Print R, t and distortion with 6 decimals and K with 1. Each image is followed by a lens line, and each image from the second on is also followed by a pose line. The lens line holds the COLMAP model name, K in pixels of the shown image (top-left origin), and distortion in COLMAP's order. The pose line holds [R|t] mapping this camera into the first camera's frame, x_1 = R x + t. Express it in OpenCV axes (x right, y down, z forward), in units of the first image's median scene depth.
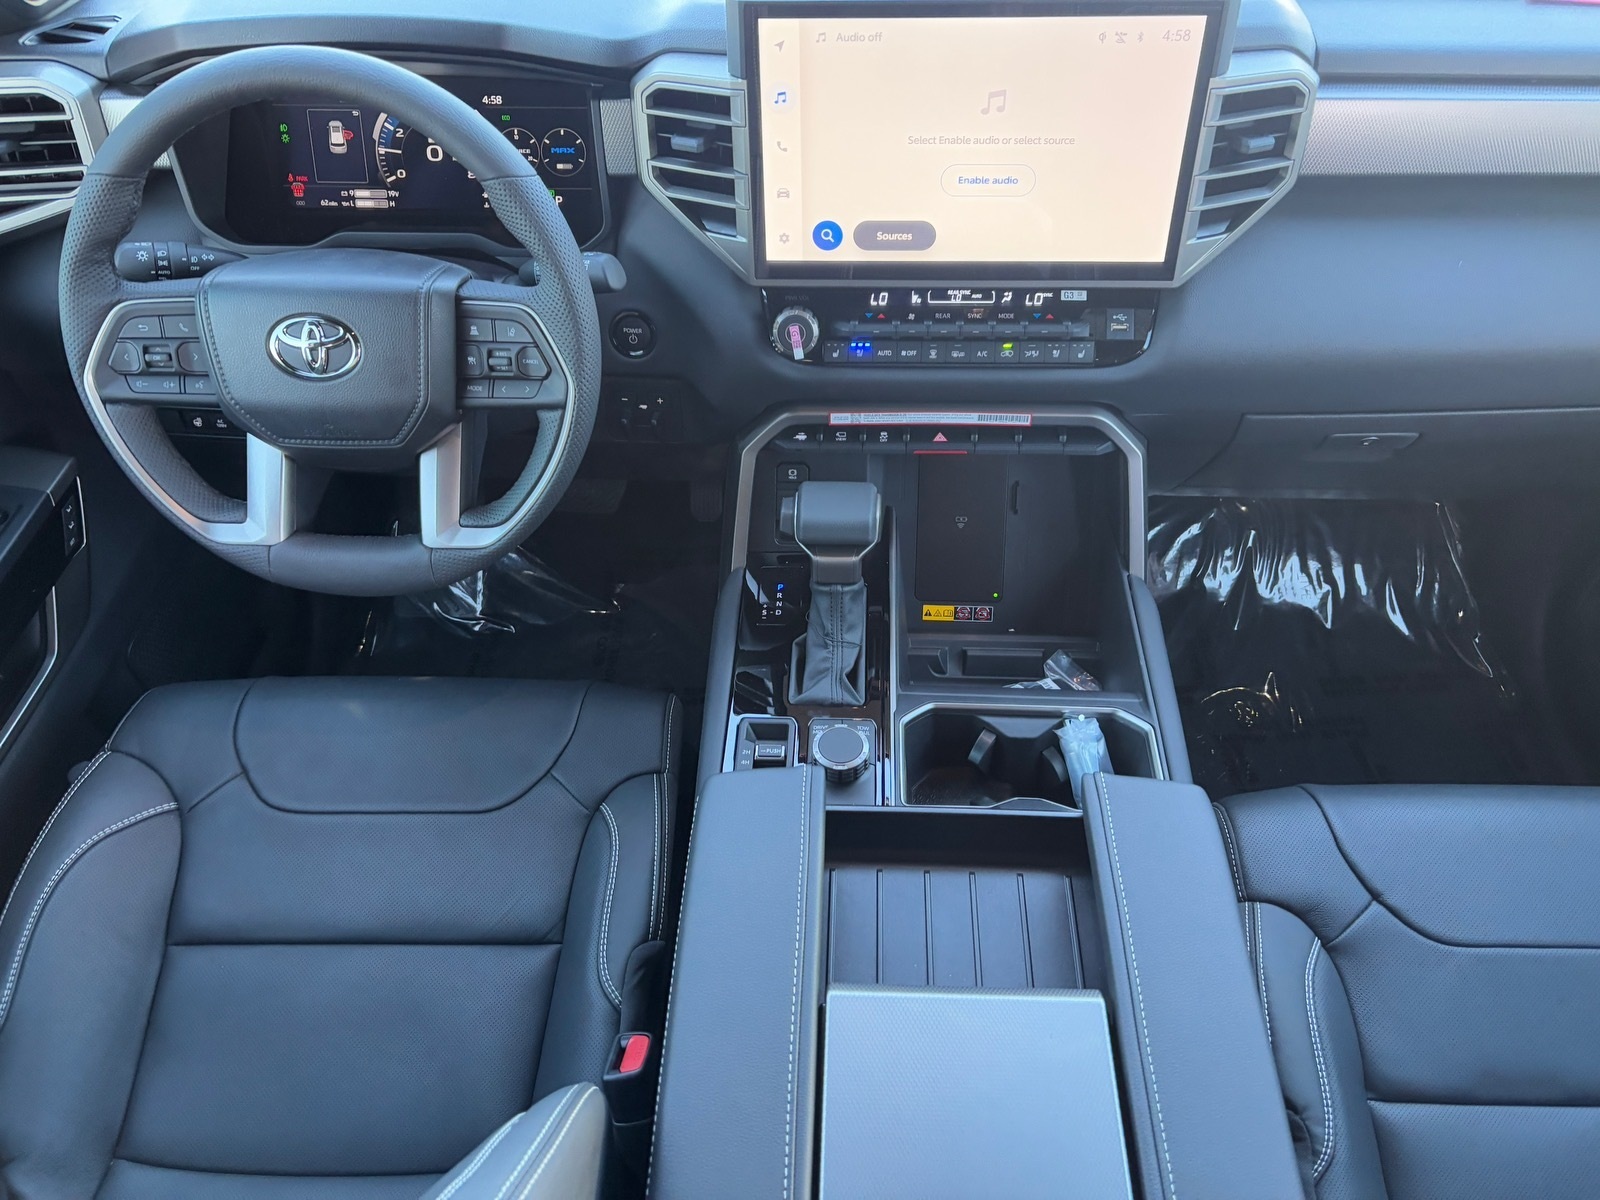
lens RADIAL K [[1225.4, 0, 808.2], [0, 1225.4, 609.1], [0, 0, 1]] dist [0.040095, -0.044460]
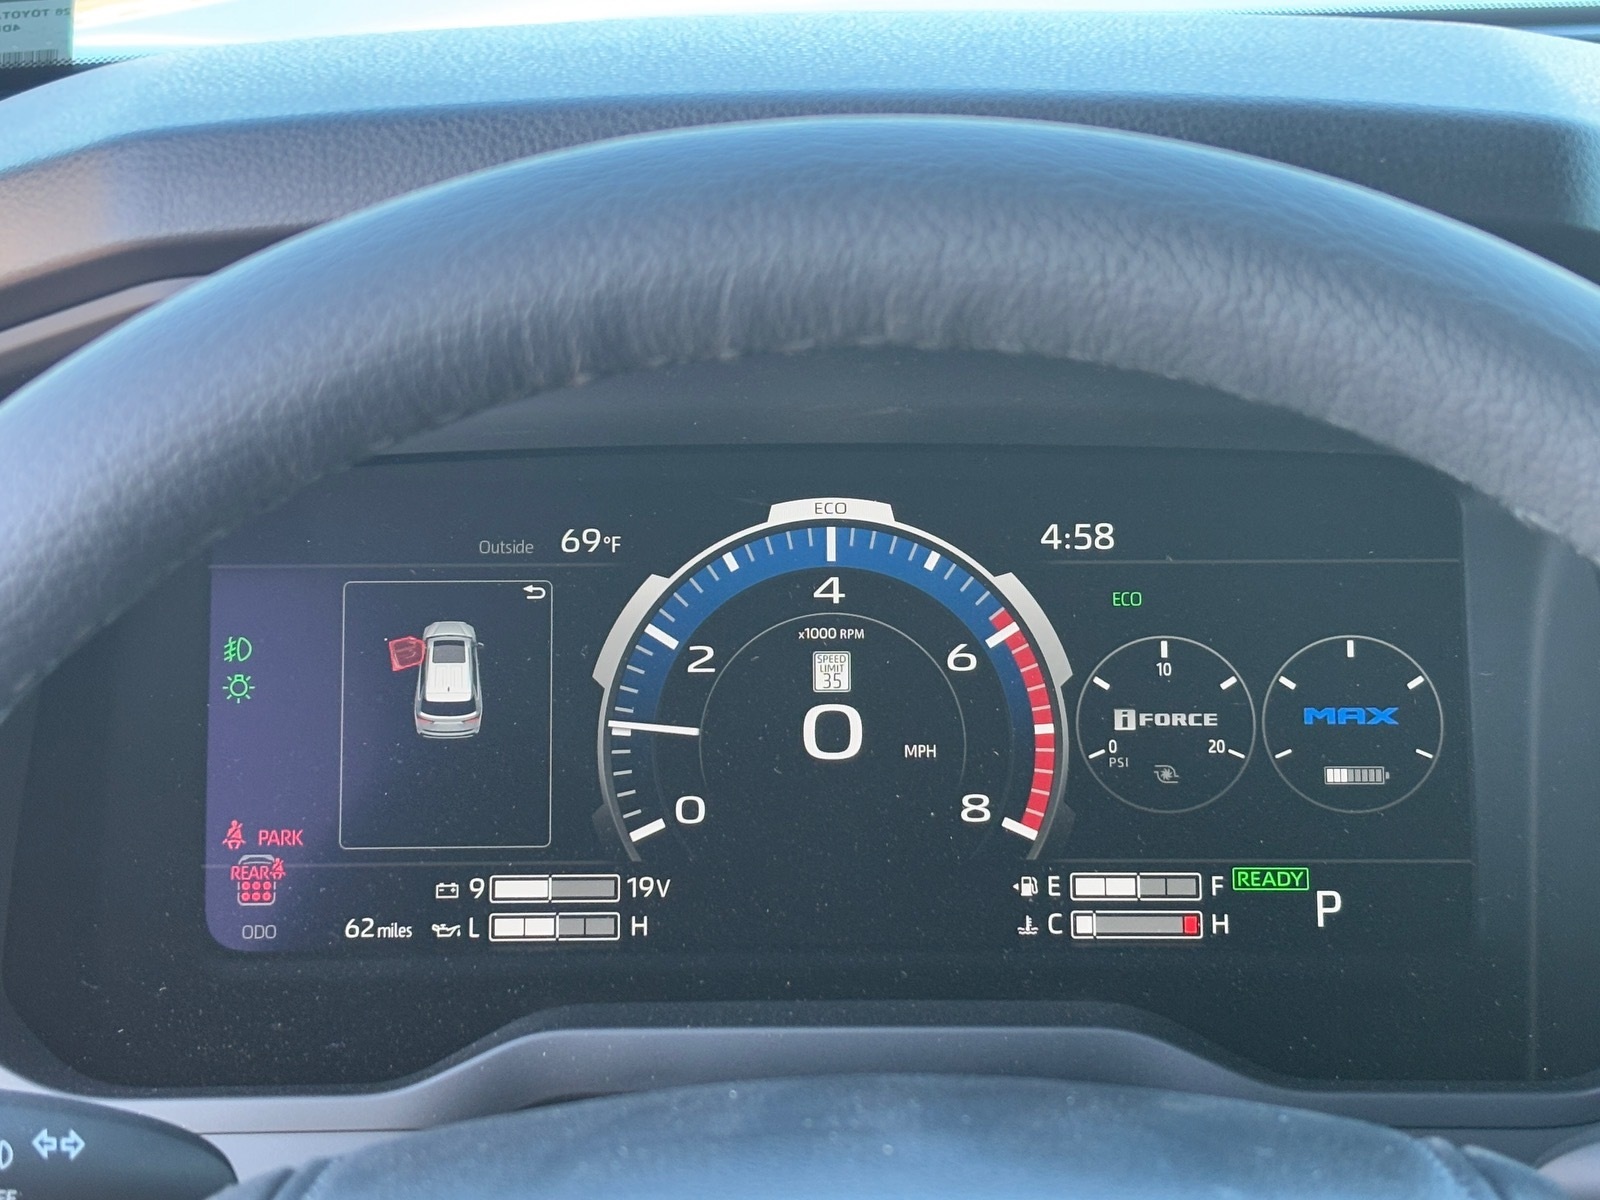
lens RADIAL K [[2998.2, 0, 772.0], [0, 2998.2, 588.0], [0, 0, 1]] dist [0.213677, 0.000000]
pose [[0.998885, -0.003919, 0.047041, -0.378175], [0.024835, 0.891105, -0.453116, -0.129741], [-0.040143, 0.453779, 0.890209, 0.484322]]
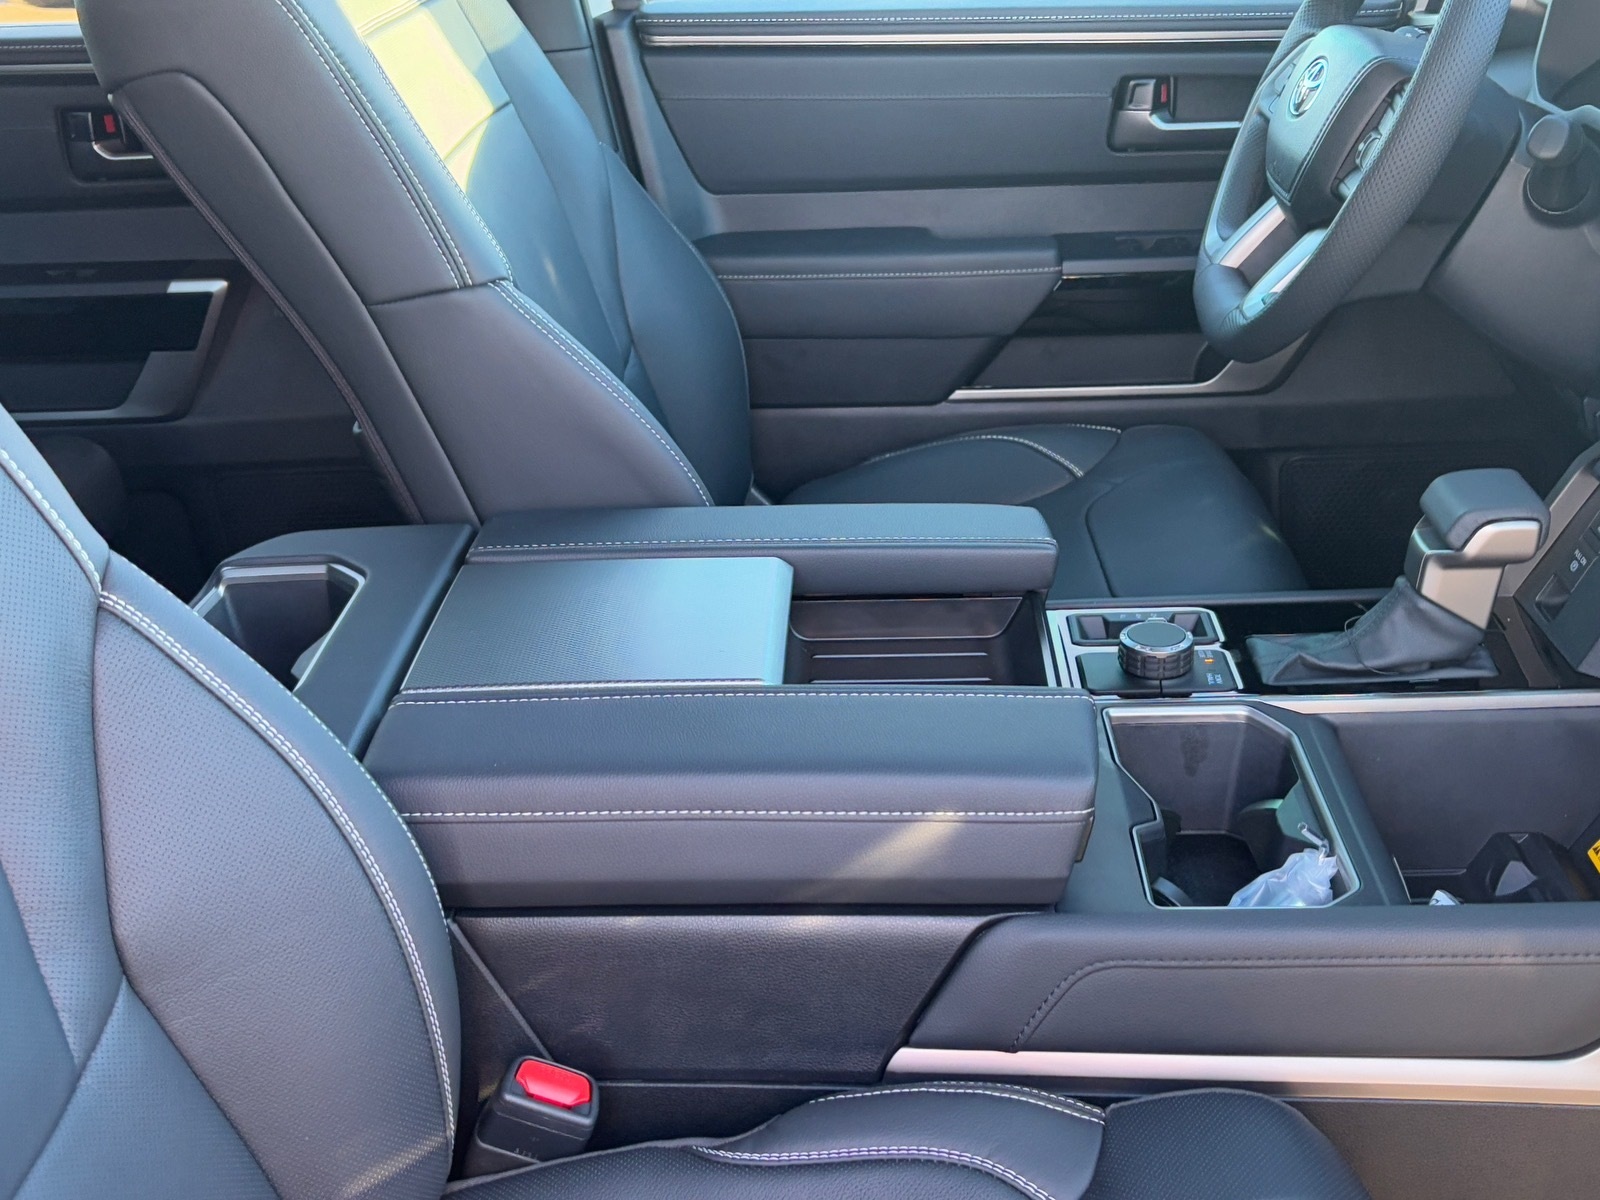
lens RADIAL K [[1807.5, 0, 786.4], [0, 1807.5, 611.2], [0, 0, 1]] dist [0.105430, 0.000000]
pose [[0.008835, 0.452543, -0.891699, 0.994835], [-0.679731, 0.656748, 0.326569, -0.112879], [0.733408, 0.603230, 0.313410, 0.406691]]
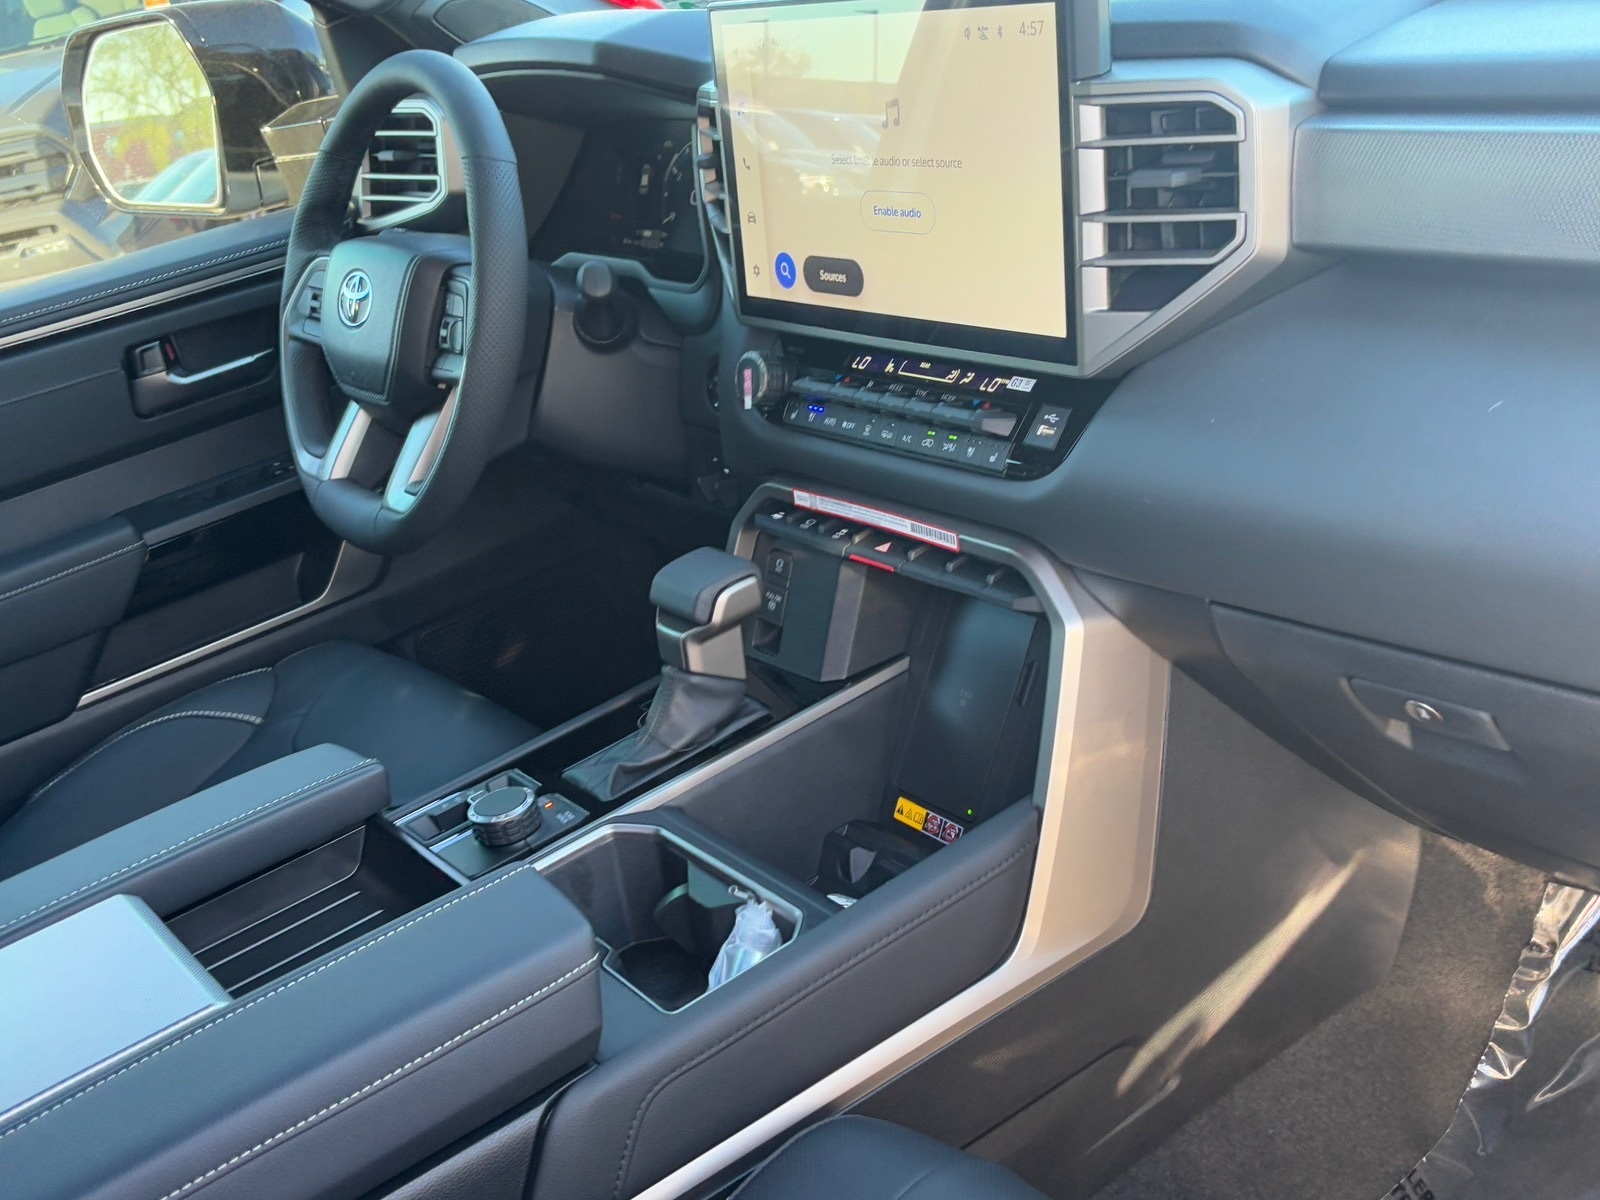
lens RADIAL K [[1807.5, 0, 768.2], [0, 1807.5, 611.8], [0, 0, 1]] dist [0.105430, 0.000000]
pose [[0.616369, 0.216571, -0.757091, 0.971275], [-0.409511, 0.909358, -0.073267, 0.008445], [0.672599, 0.355197, 0.649188, 0.249865]]
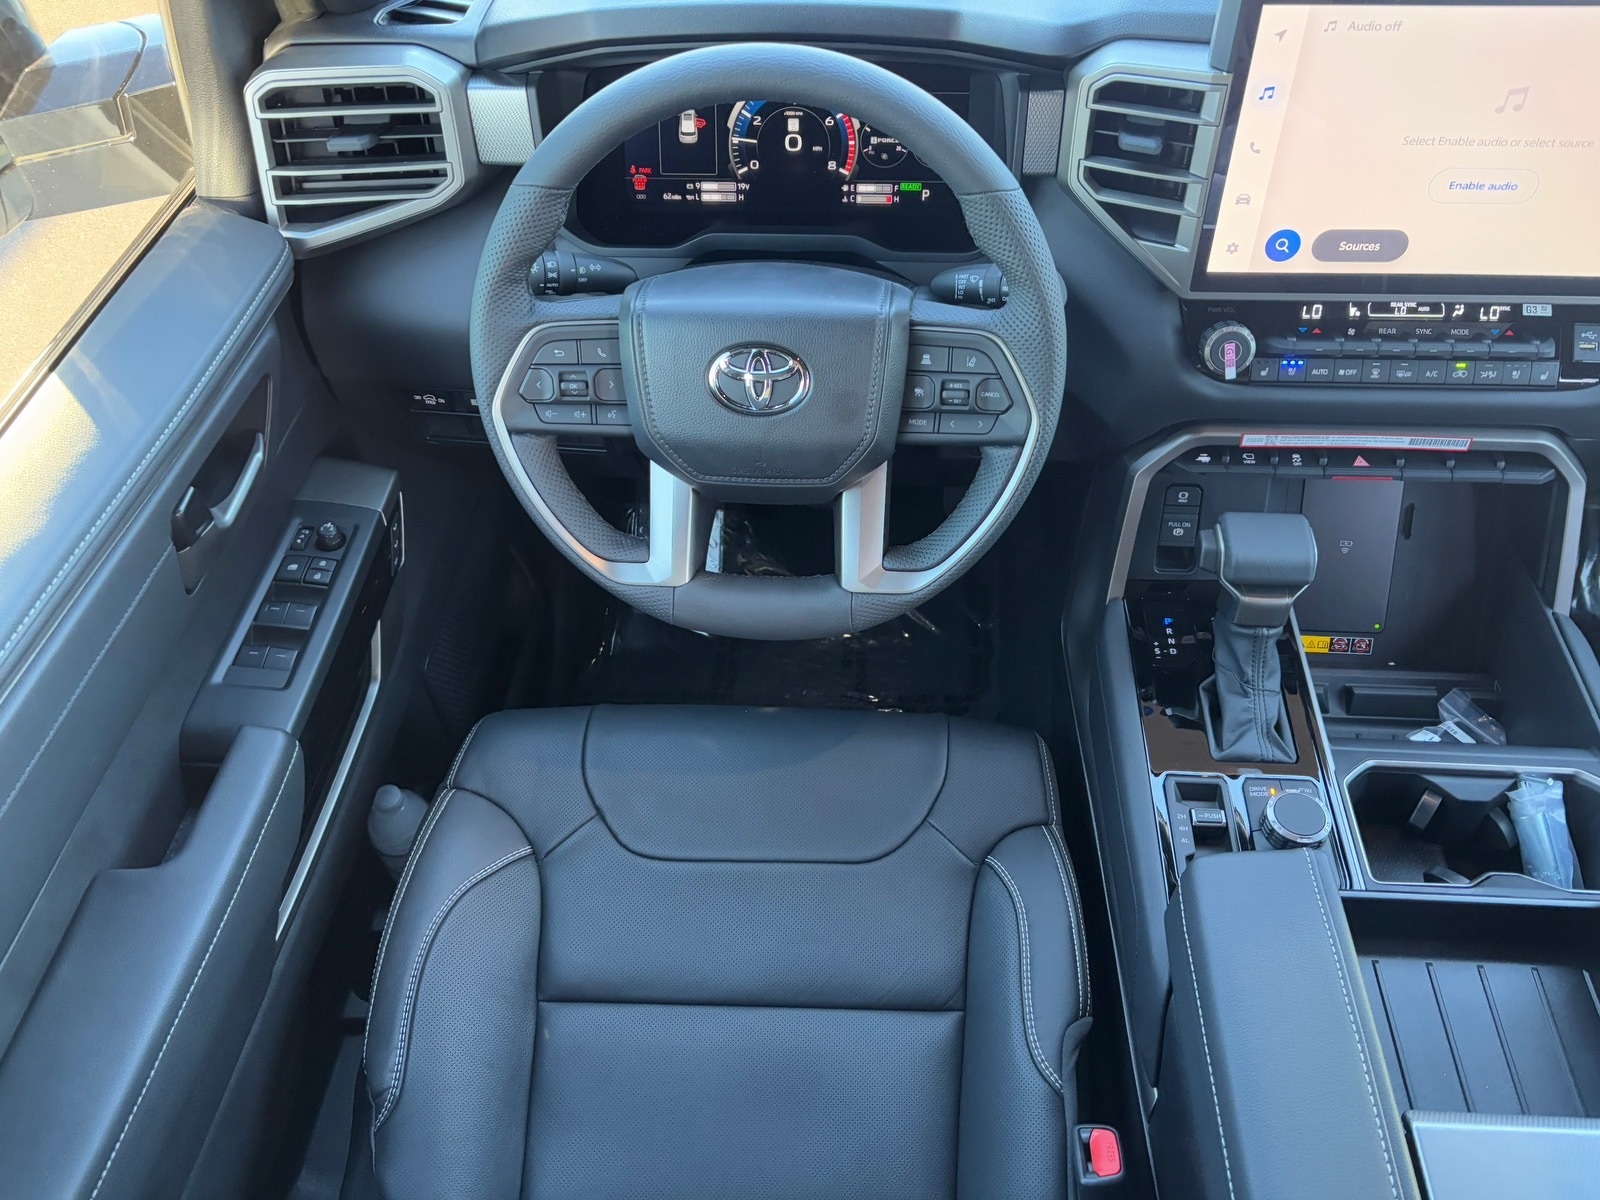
lens RADIAL K [[1225.4, 0, 800.1], [0, 1225.4, 601.8], [0, 0, 1]] dist [0.040095, -0.044460]
pose [[0.999753, 0.010986, -0.019322, -0.303919], [-0.010088, 0.998890, 0.046008, -0.078297], [0.019806, -0.045801, 0.998754, 0.078629]]
